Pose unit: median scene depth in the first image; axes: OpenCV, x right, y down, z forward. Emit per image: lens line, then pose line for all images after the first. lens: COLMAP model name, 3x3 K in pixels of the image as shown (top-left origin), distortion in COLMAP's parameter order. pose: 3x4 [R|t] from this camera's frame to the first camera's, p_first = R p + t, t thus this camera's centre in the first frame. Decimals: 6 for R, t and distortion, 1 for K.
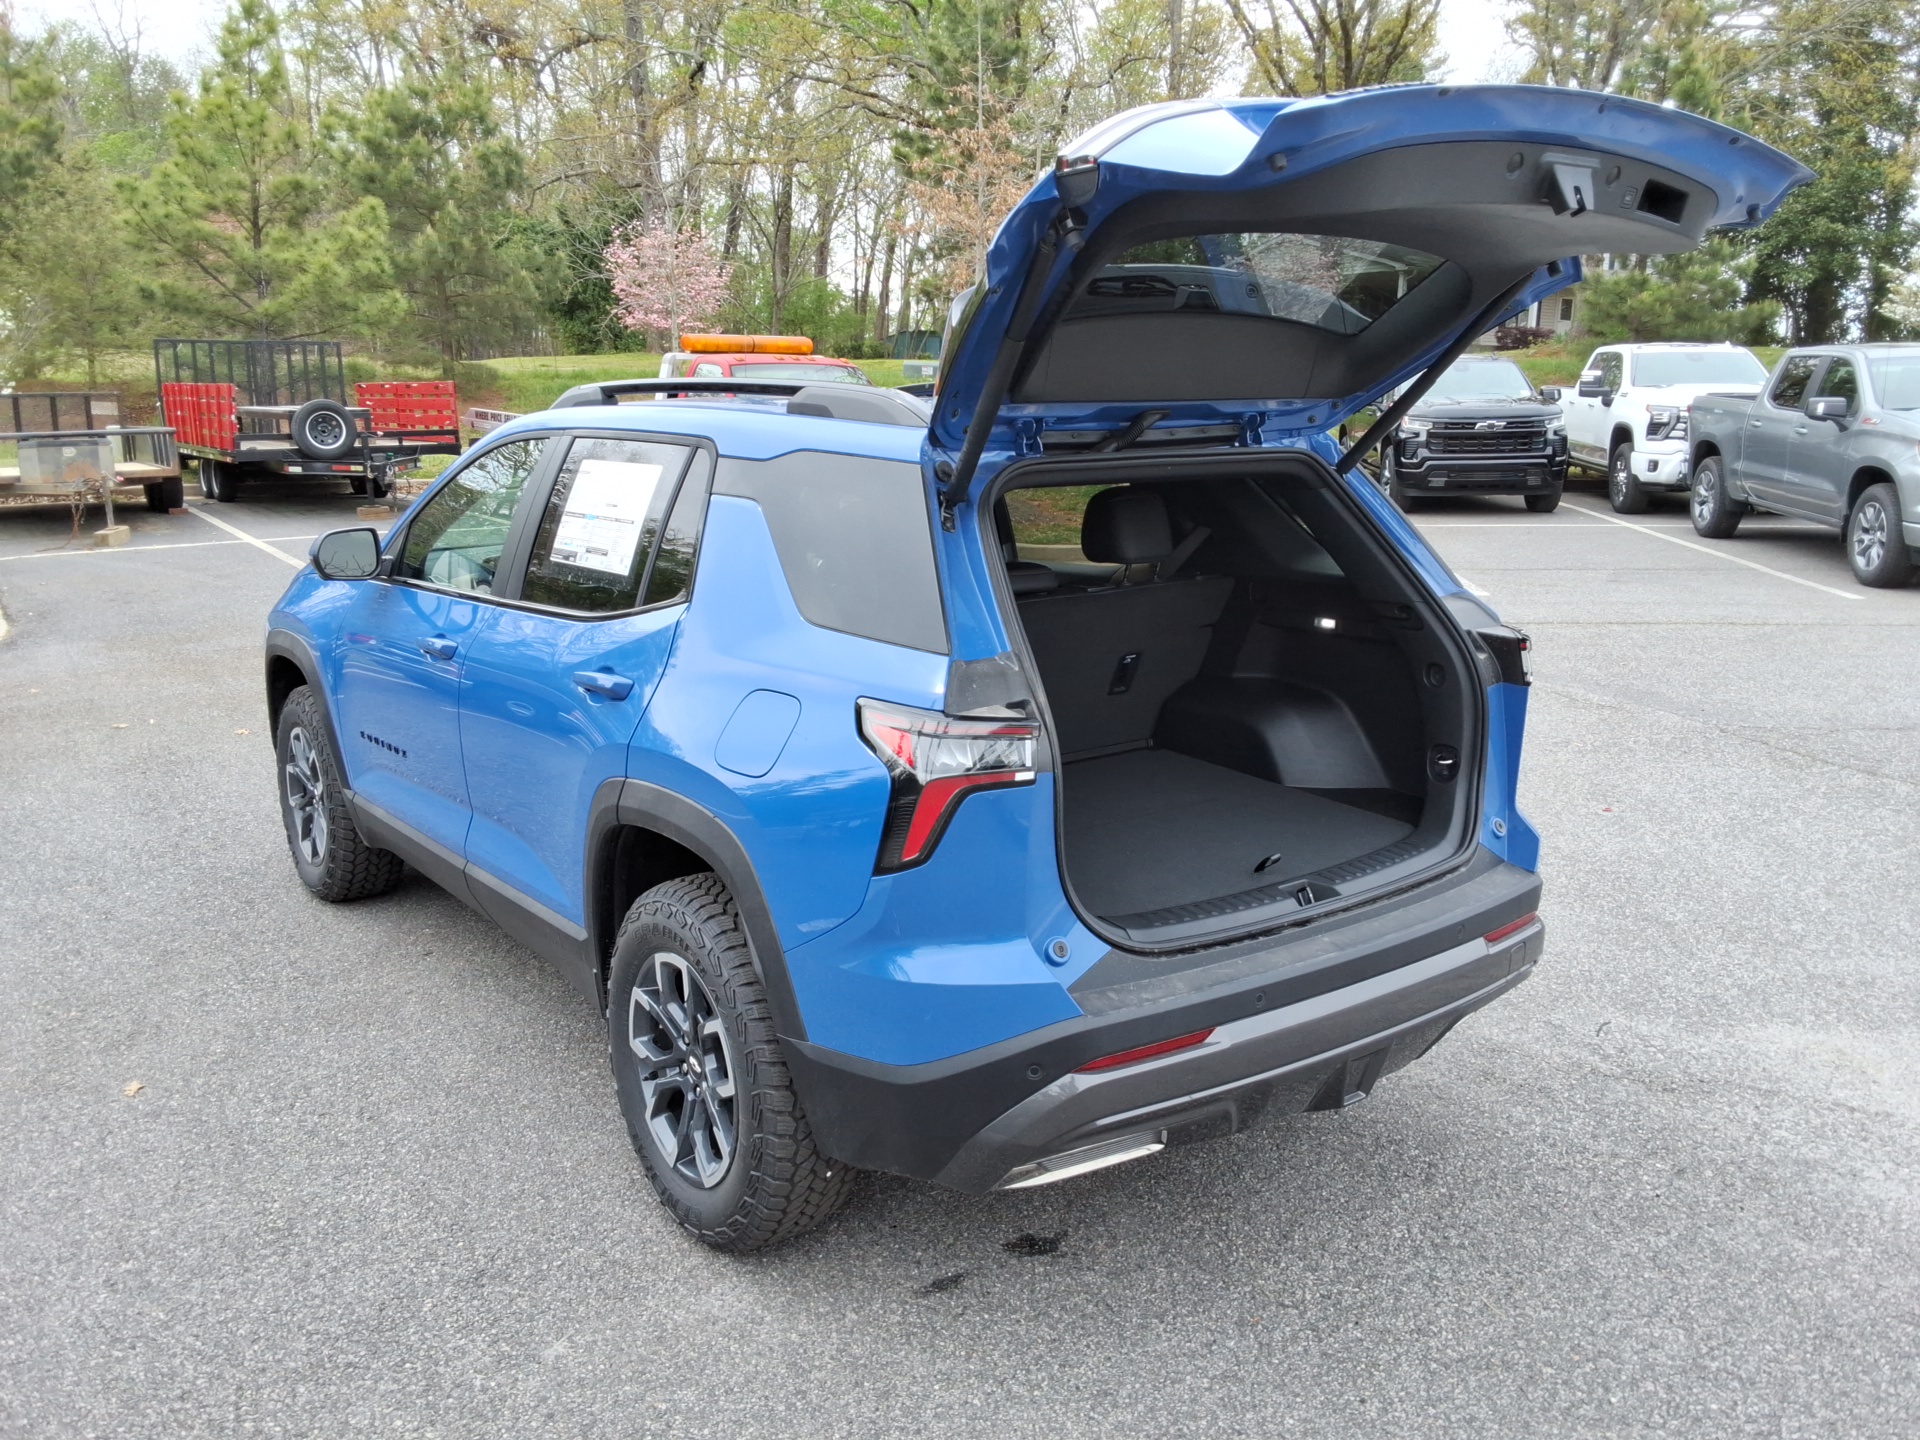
lens RADIAL K [[1545.9, 0, 965.8], [0, 1545.9, 719.9], [0, 0, 1]] dist [0.078298, -0.120858]
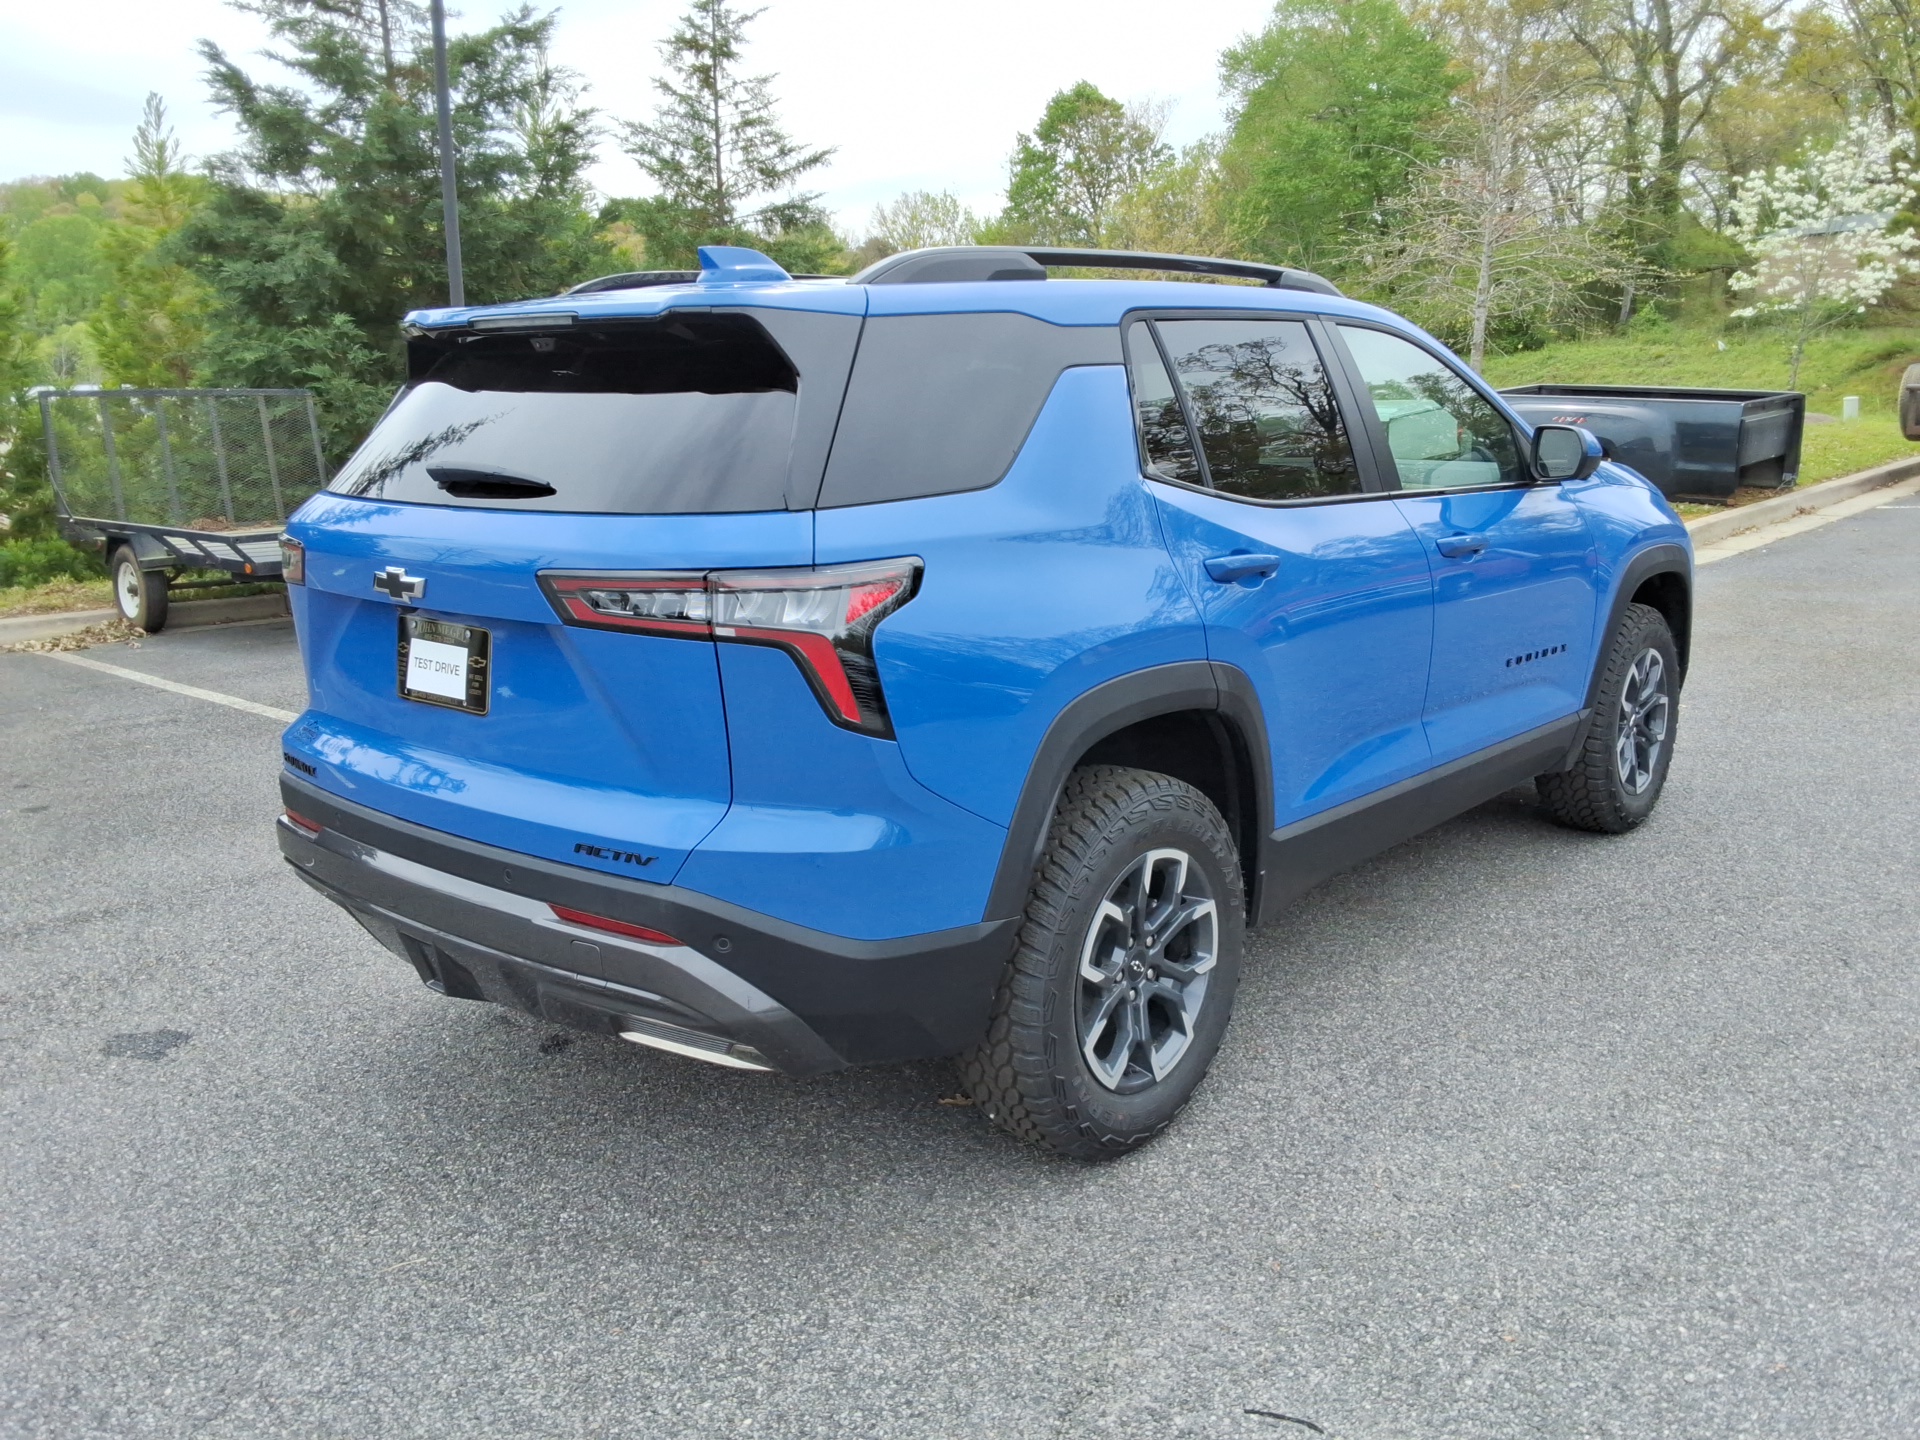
lens RADIAL K [[1523.3, 0, 961.8], [0, 1523.3, 721.0], [0, 0, 1]] dist [0.089773, -0.114681]
pose [[0.203757, 0.209171, -0.956415, 0.153753], [-0.189766, 0.966820, 0.171019, -0.018047], [0.960454, 0.146649, 0.236690, 0.136501]]
